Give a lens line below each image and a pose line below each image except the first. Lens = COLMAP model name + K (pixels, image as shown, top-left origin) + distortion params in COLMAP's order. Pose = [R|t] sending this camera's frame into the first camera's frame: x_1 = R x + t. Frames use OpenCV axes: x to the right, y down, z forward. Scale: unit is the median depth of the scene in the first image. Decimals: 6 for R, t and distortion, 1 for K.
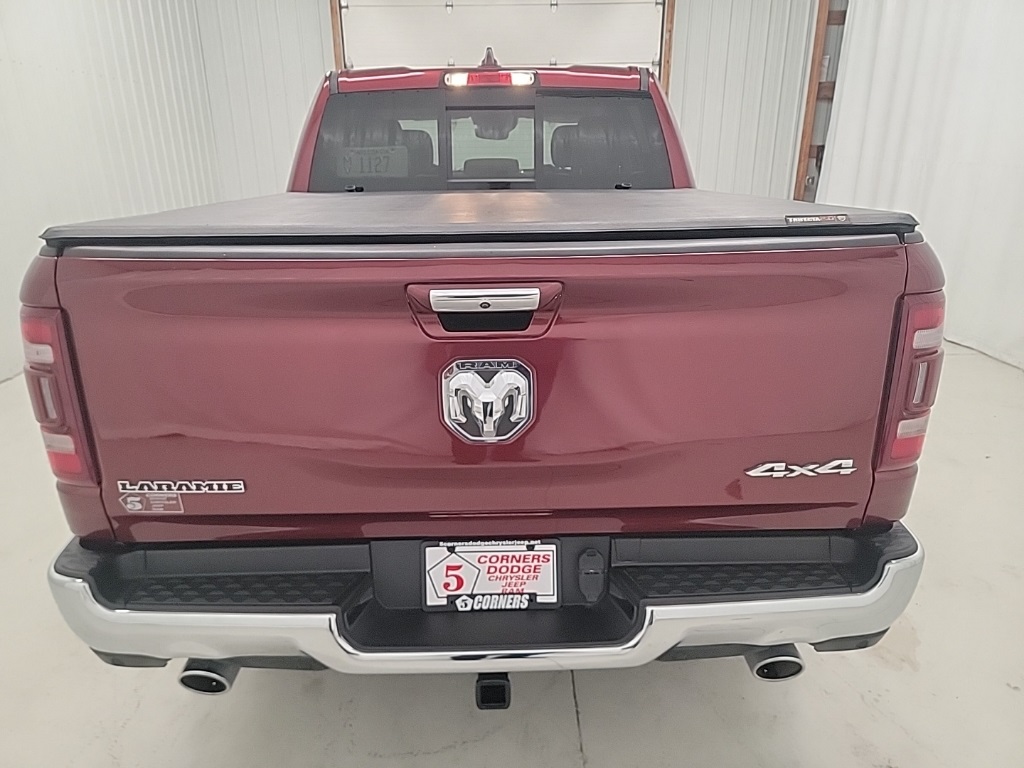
lens RADIAL K [[711.7, 0, 507.6], [0, 711.7, 381.2], [0, 0, 1]] dist [0.062867, -0.050520]
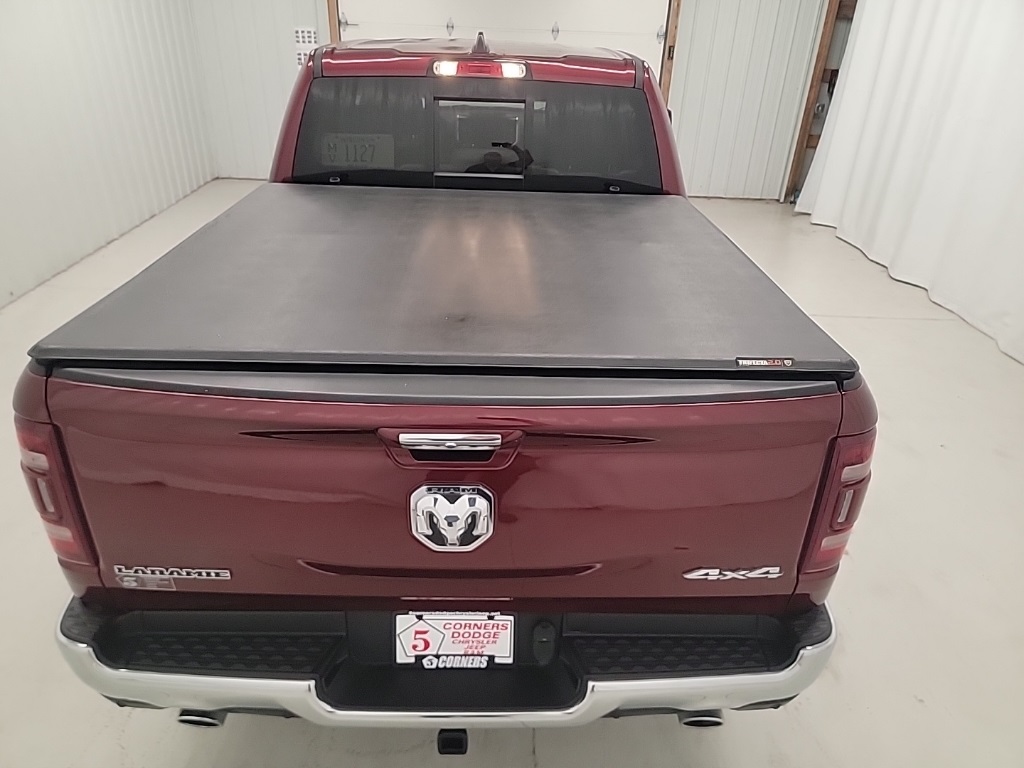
lens RADIAL K [[711.7, 0, 512.7], [0, 711.7, 389.2], [0, 0, 1]] dist [0.062867, -0.050520]
pose [[0.999153, 0.036369, 0.019239, 0.032597], [-0.038979, 0.986407, 0.159631, -0.307317], [-0.013172, -0.160246, 0.986989, -0.047564]]
